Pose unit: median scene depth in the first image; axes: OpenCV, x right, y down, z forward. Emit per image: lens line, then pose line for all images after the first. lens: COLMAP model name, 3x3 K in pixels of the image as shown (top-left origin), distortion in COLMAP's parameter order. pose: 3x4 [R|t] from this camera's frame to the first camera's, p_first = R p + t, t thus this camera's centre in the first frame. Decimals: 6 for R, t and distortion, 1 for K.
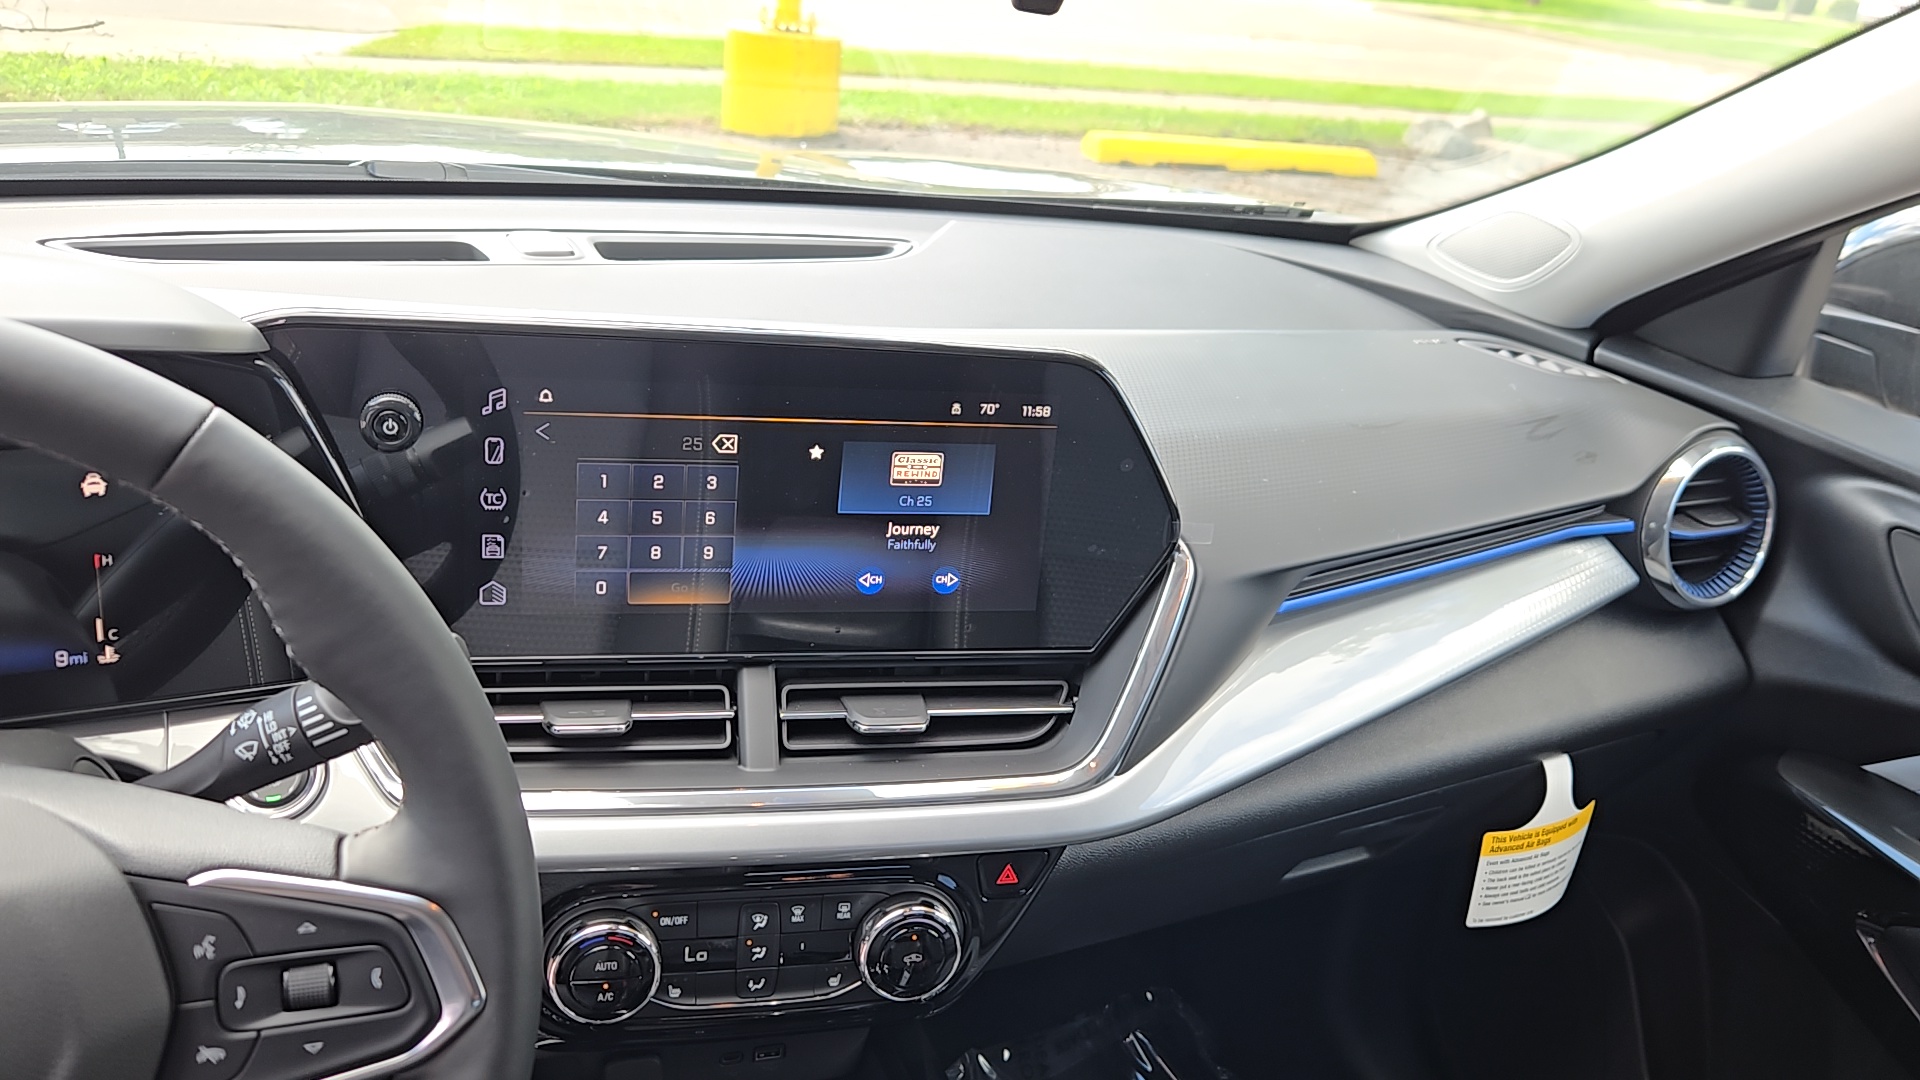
lens RADIAL K [[1612.6, 0, 960.0], [0, 1612.6, 540.0], [0, 0, 1]] dist [0.005378, -0.001767]
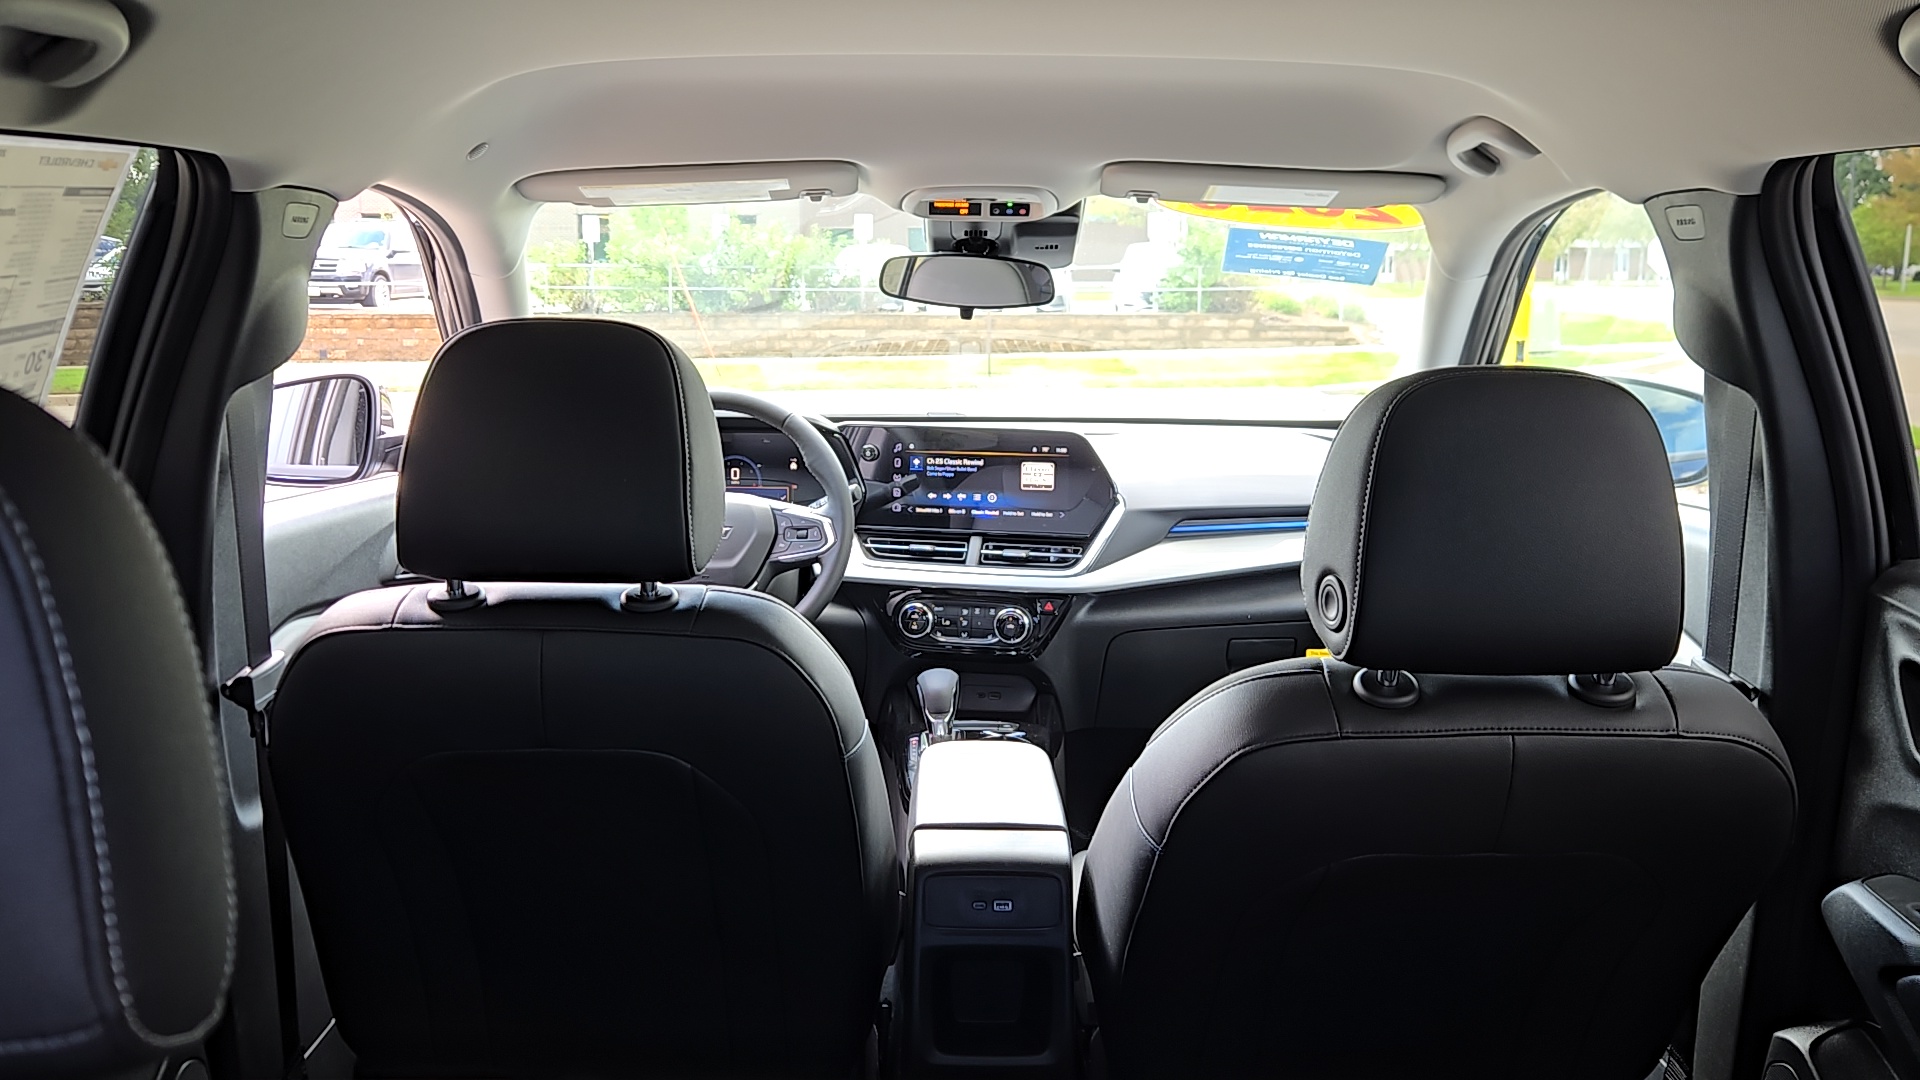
lens RADIAL K [[1609.2, 0, 958.6], [0, 1609.2, 534.2], [0, 0, 1]] dist [0.017479, -0.012562]
pose [[0.866946, -0.036734, -0.497047, 1.394506], [-0.091090, 0.968805, -0.230477, 0.798419], [0.490008, 0.245087, 0.836555, -1.611452]]
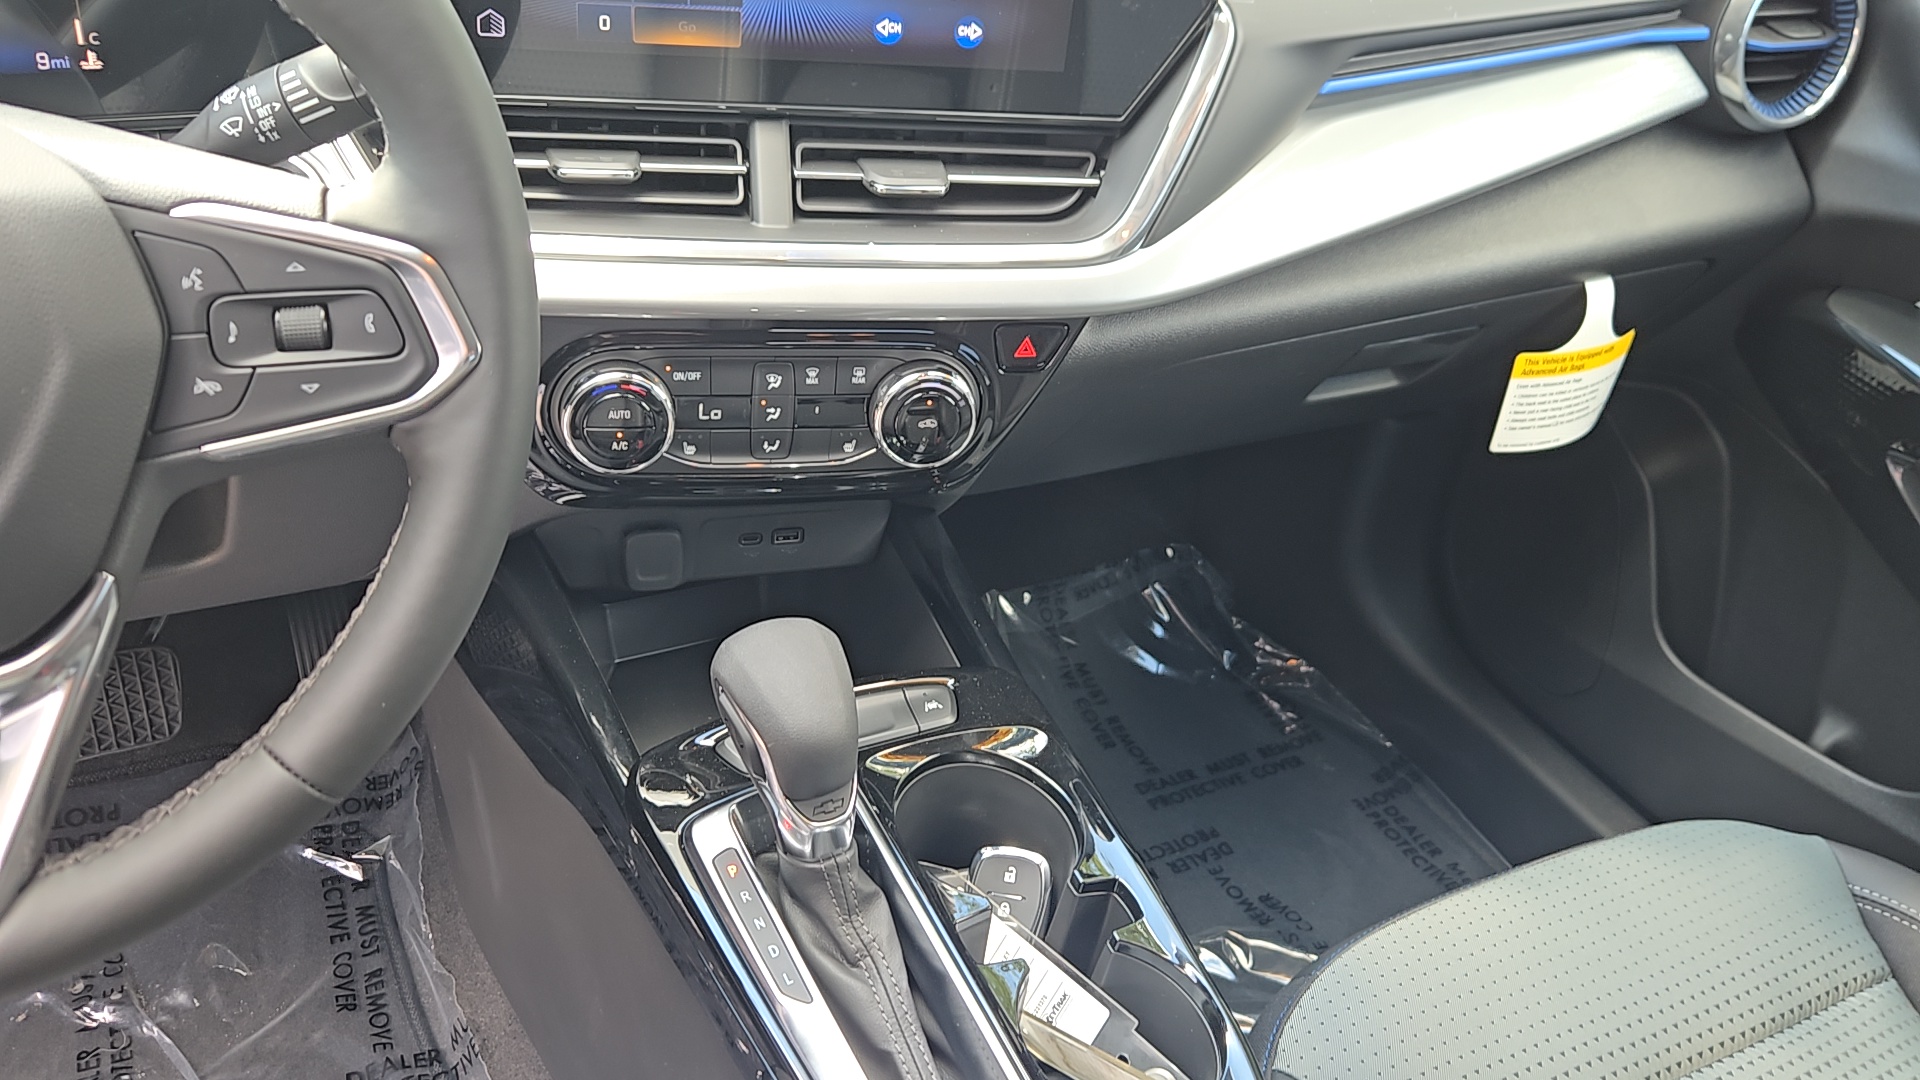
lens RADIAL K [[1613.2, 0, 958.1], [0, 1613.2, 536.7], [0, 0, 1]] dist [0.000132, 0.007101]
pose [[0.999458, 0.023921, -0.022633, 0.013772], [-0.018466, 0.976164, 0.216248, 0.112348], [0.027266, -0.215713, 0.976076, 0.014167]]
